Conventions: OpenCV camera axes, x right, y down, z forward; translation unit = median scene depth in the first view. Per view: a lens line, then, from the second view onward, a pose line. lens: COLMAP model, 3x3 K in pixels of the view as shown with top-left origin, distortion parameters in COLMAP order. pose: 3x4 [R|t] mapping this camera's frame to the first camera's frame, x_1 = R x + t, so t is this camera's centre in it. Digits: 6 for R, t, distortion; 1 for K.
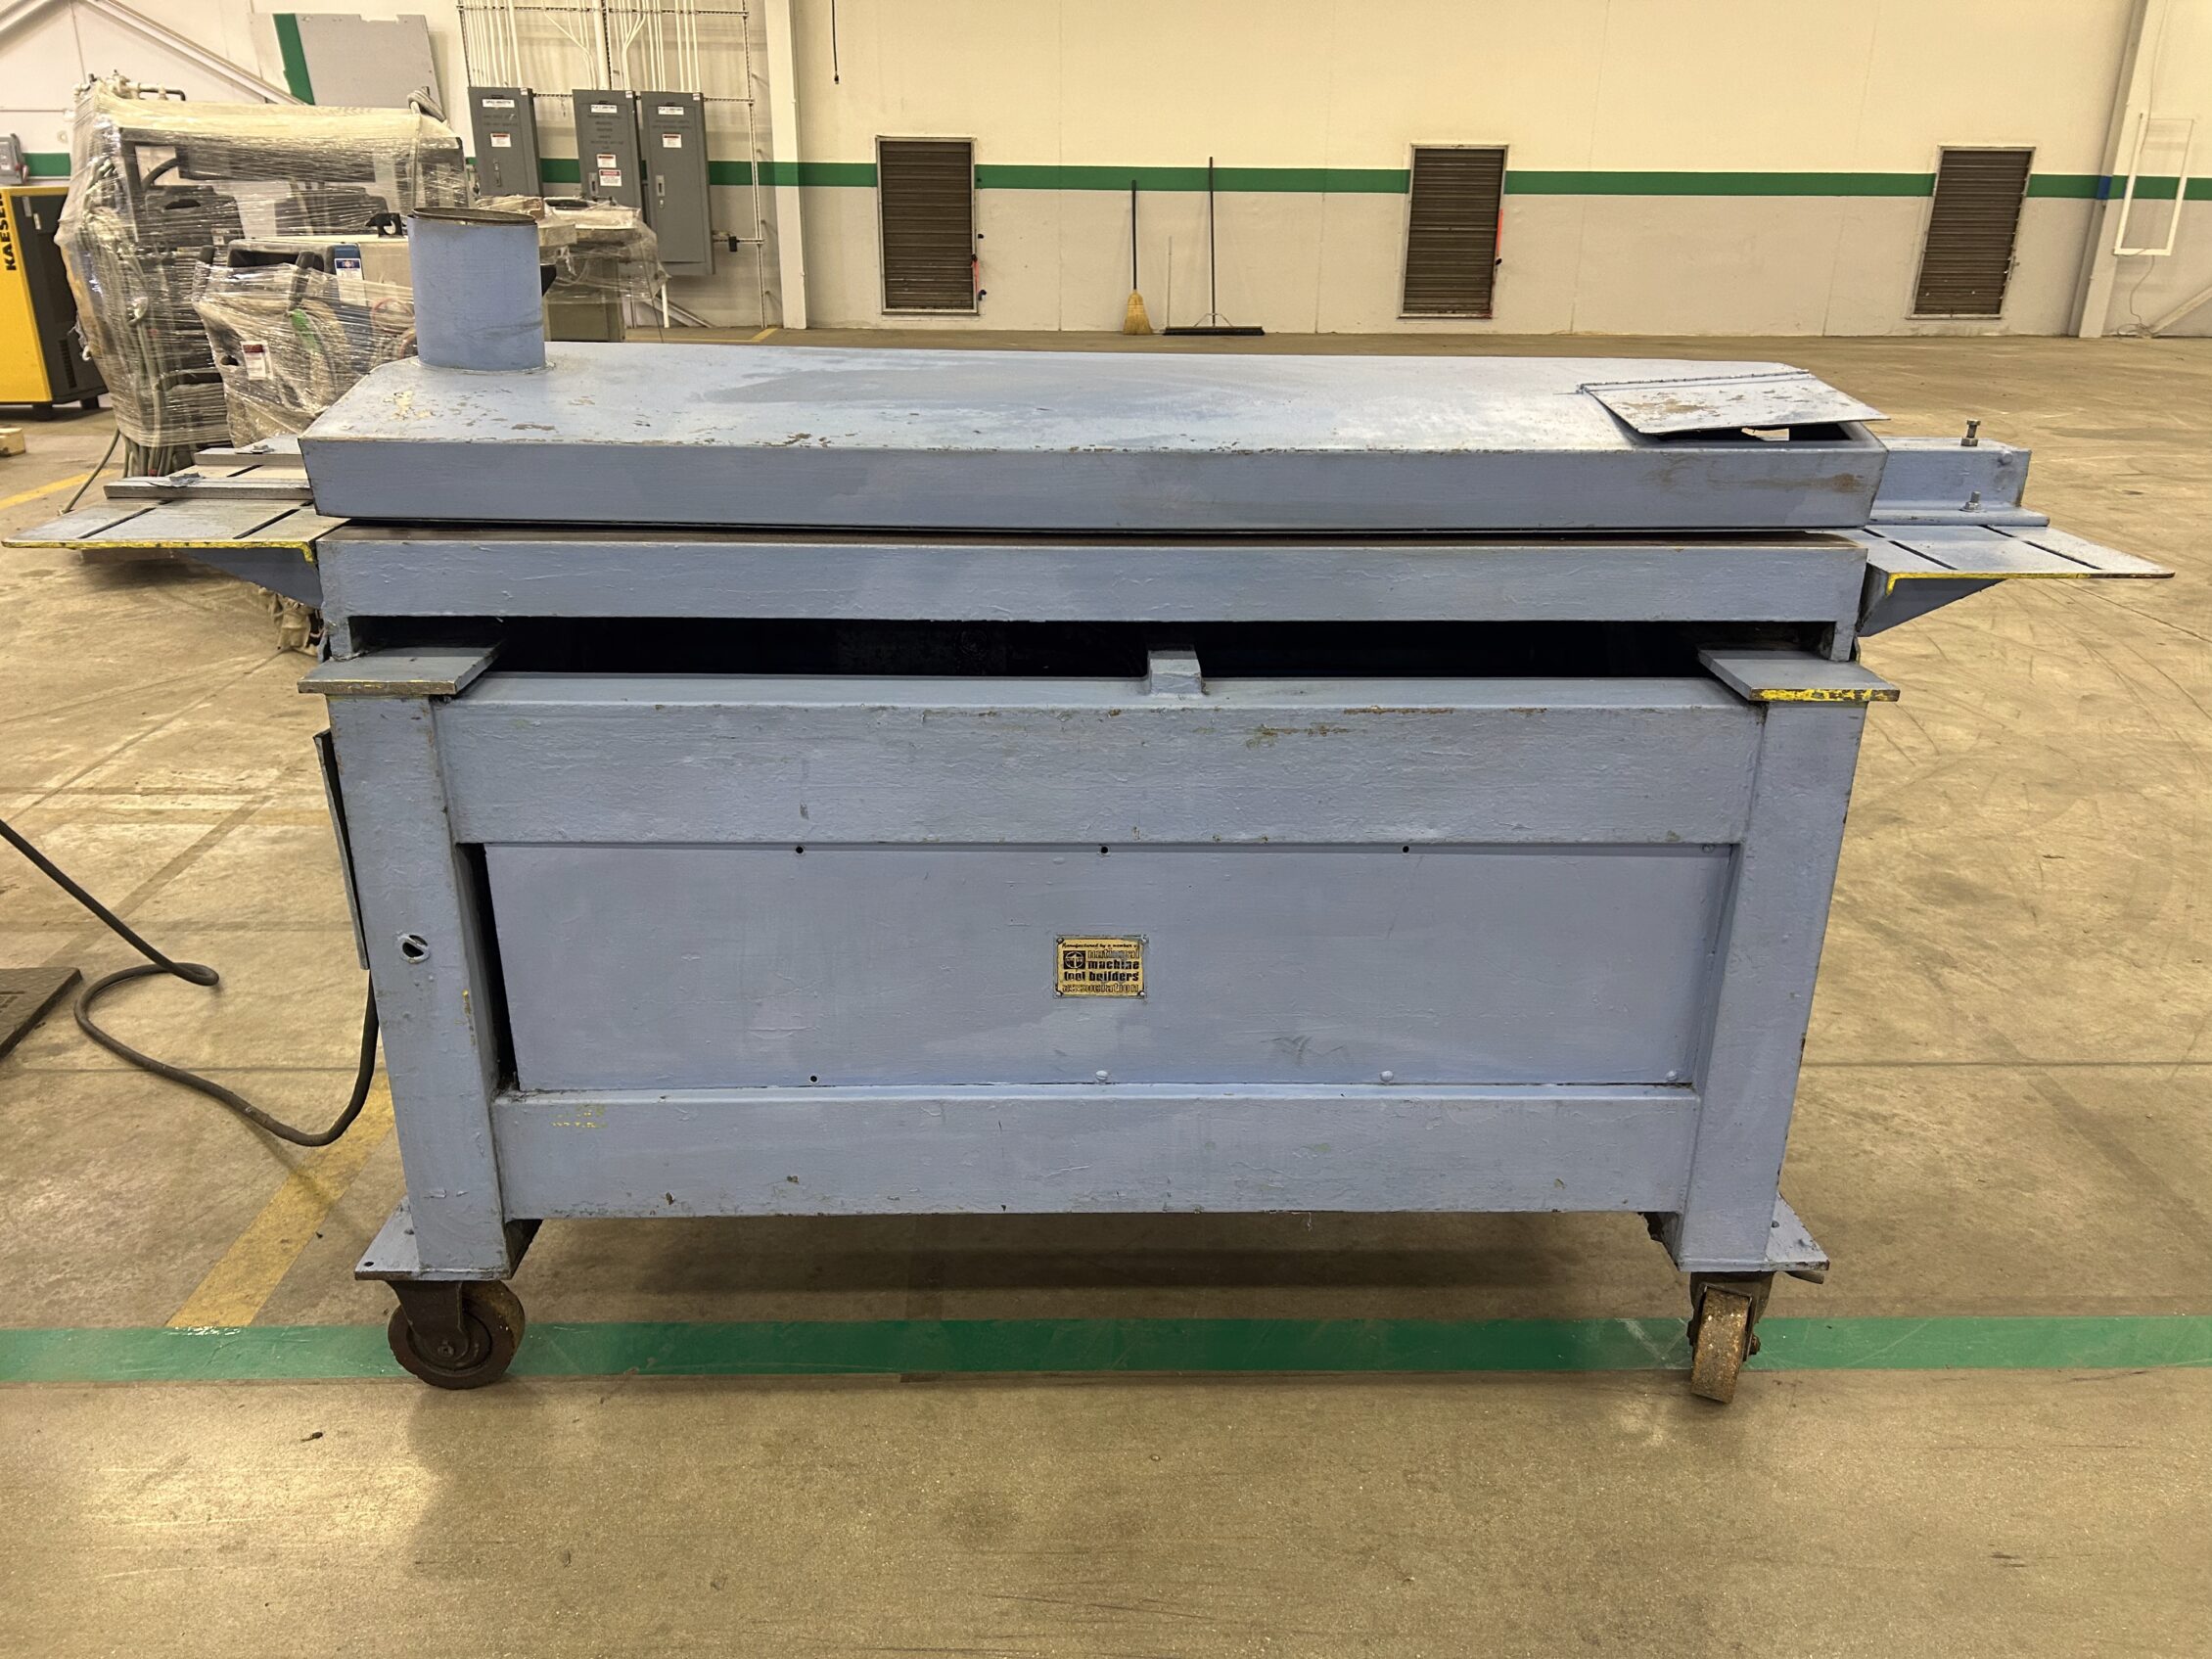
lens RADIAL K [[1678.3, 0, 1104.7], [0, 1678.3, 822.2], [0, 0, 1]] dist [0.068338, -0.077912]
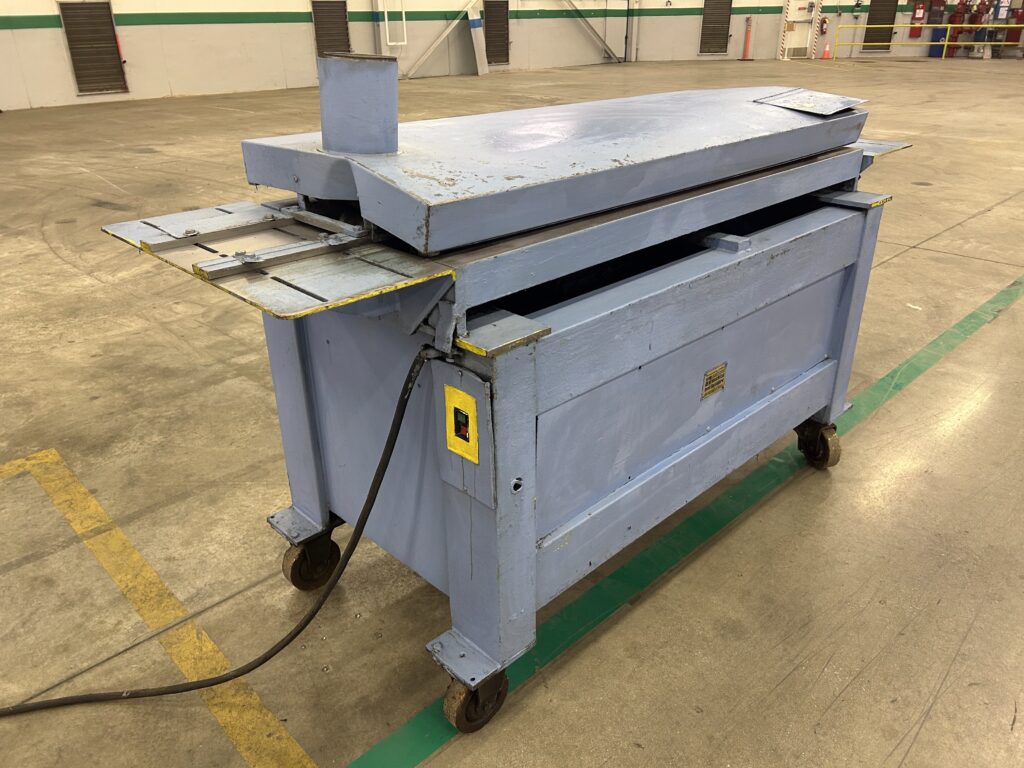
lens RADIAL K [[775.1, 0, 512.0], [0, 775.1, 384.0], [0, 0, 1]] dist [0.067835, -0.077389]
pose [[0.732364, -0.311684, 0.605389, -0.821672], [0.264312, 0.949497, 0.169099, -0.154911], [-0.627520, 0.036170, 0.777760, 0.357556]]
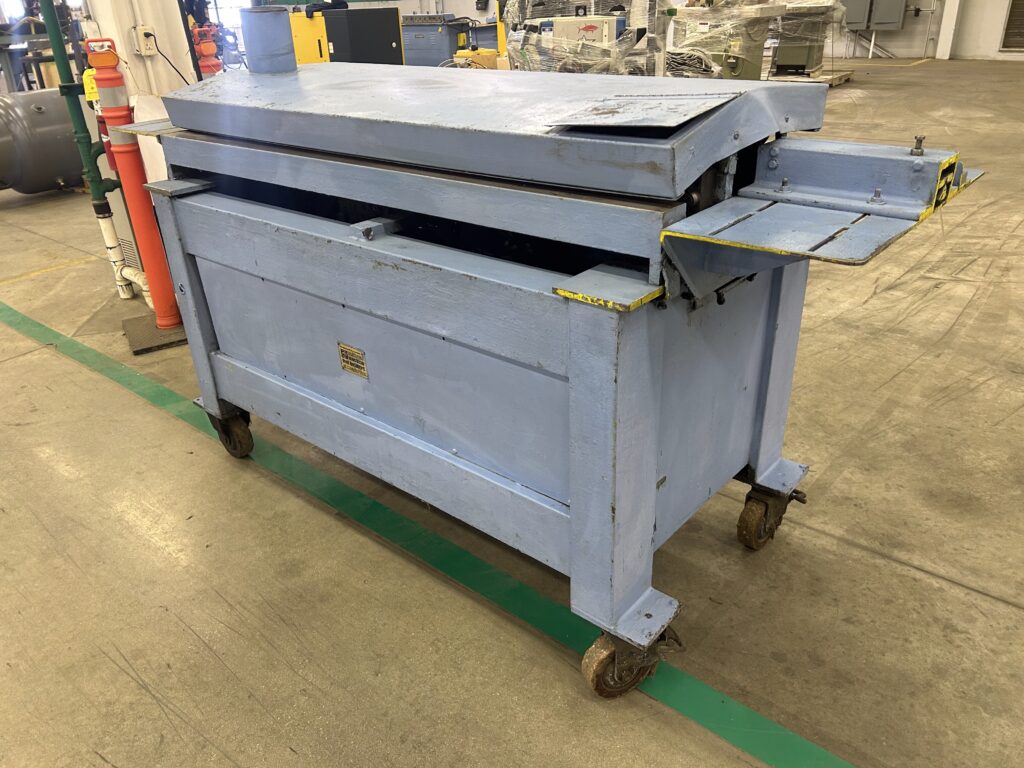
lens RADIAL K [[775.1, 0, 512.0], [0, 775.1, 384.0], [0, 0, 1]] dist [0.067835, -0.077389]
pose [[0.739704, 0.266242, -0.618023, 0.777880], [-0.197380, 0.963850, 0.178982, -0.105264], [0.643334, -0.010408, 0.765515, 0.352255]]
